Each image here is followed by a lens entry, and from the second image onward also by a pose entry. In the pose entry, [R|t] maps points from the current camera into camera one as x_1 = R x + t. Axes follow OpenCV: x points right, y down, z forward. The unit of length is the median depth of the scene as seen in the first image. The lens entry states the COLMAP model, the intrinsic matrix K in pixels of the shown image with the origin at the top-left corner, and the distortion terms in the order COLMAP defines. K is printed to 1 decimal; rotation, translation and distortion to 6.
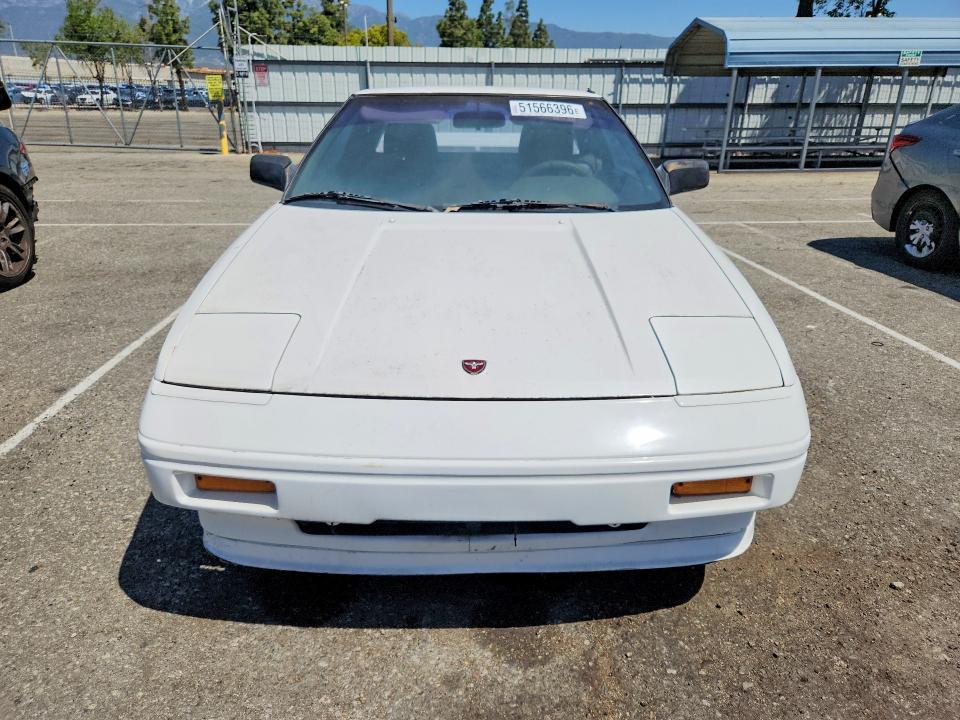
lens RADIAL K [[659.9, 0, 487.7], [0, 659.9, 331.8], [0, 0, 1]] dist [0.051892, -0.036418]
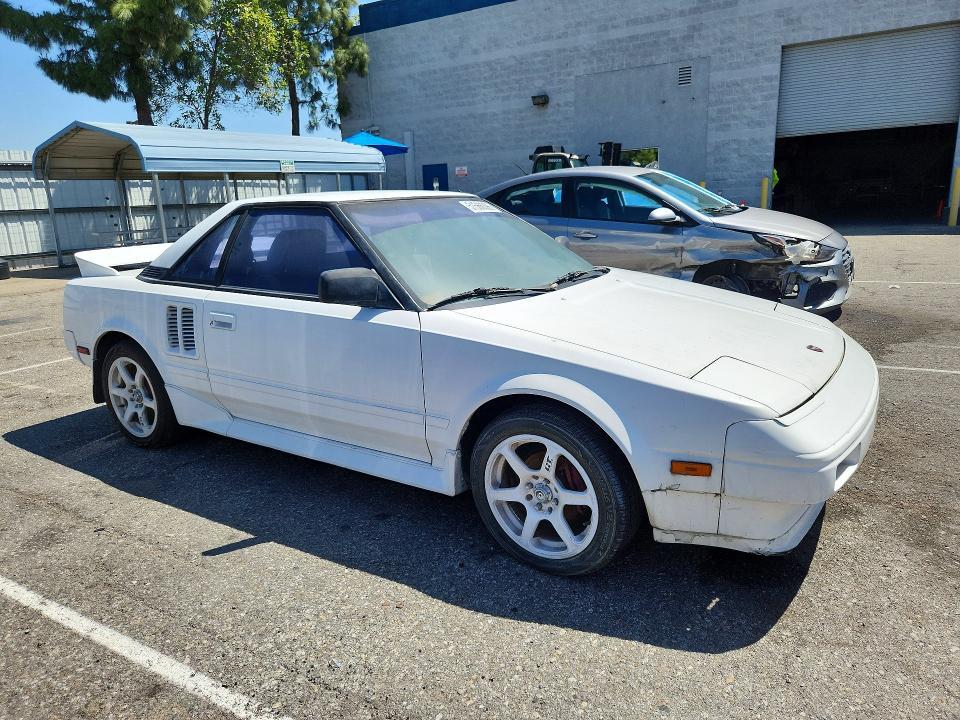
lens RADIAL K [[659.9, 0, 487.7], [0, 659.9, 331.8], [0, 0, 1]] dist [0.051892, -0.036418]
pose [[0.544772, -0.198524, 0.814747, -0.180978], [0.310687, 0.950215, 0.023795, -0.027991], [-0.778908, 0.240168, 0.579329, 0.067917]]
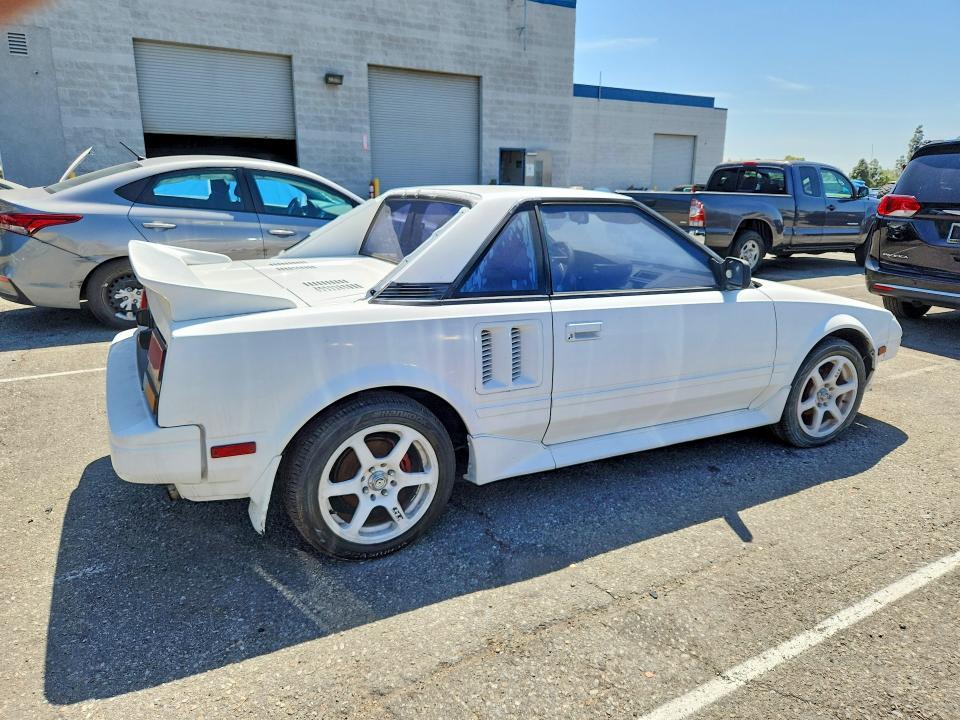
lens RADIAL K [[657.5, 0, 488.3], [0, 657.5, 320.5], [0, 0, 1]] dist [0.042806, -0.037388]
pose [[-0.471257, -0.196015, 0.859939, -0.198232], [0.260835, 0.900409, 0.348180, -0.120708], [-0.842545, 0.388384, -0.373196, 0.329641]]
